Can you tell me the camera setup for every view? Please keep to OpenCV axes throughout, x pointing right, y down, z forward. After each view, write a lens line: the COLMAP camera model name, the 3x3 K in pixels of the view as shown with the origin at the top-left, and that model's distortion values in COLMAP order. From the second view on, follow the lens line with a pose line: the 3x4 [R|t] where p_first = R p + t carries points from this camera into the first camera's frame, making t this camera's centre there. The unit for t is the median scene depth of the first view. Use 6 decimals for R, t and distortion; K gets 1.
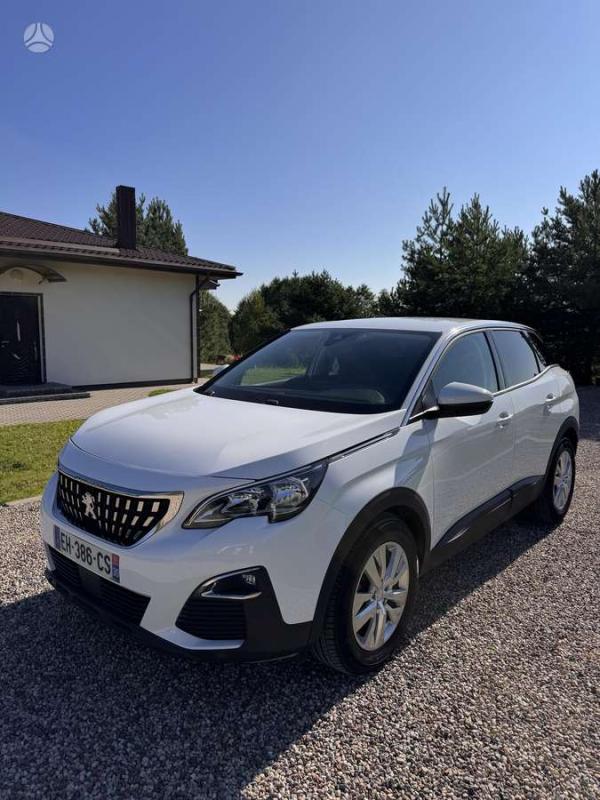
lens RADIAL K [[567.2, 0, 297.4], [0, 567.2, 400.7], [0, 0, 1]] dist [0.029628, -0.035736]
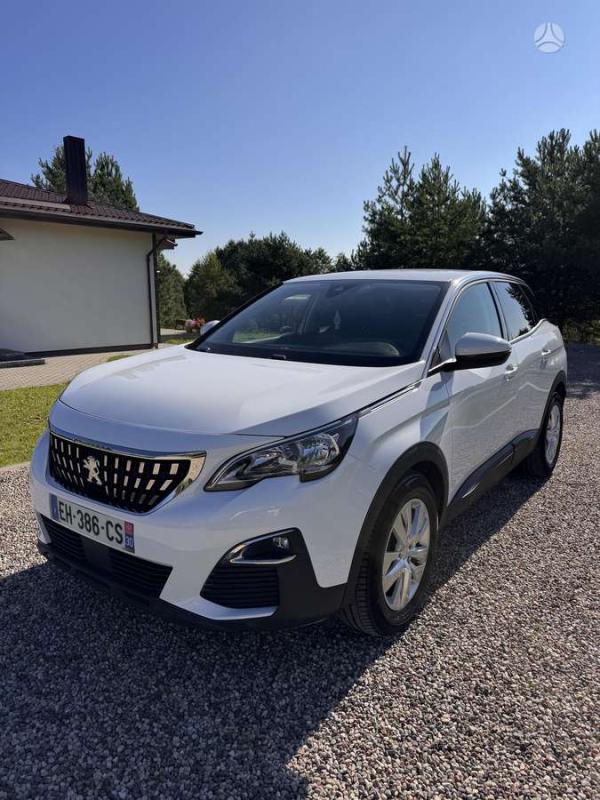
lens RADIAL K [[567.2, 0, 304.4], [0, 567.2, 400.2], [0, 0, 1]] dist [0.029628, -0.035736]
pose [[0.995810, -0.020646, 0.089080, -0.099746], [0.015379, 0.998115, 0.059417, 0.021908], [-0.090139, -0.057798, 0.994251, 0.071561]]
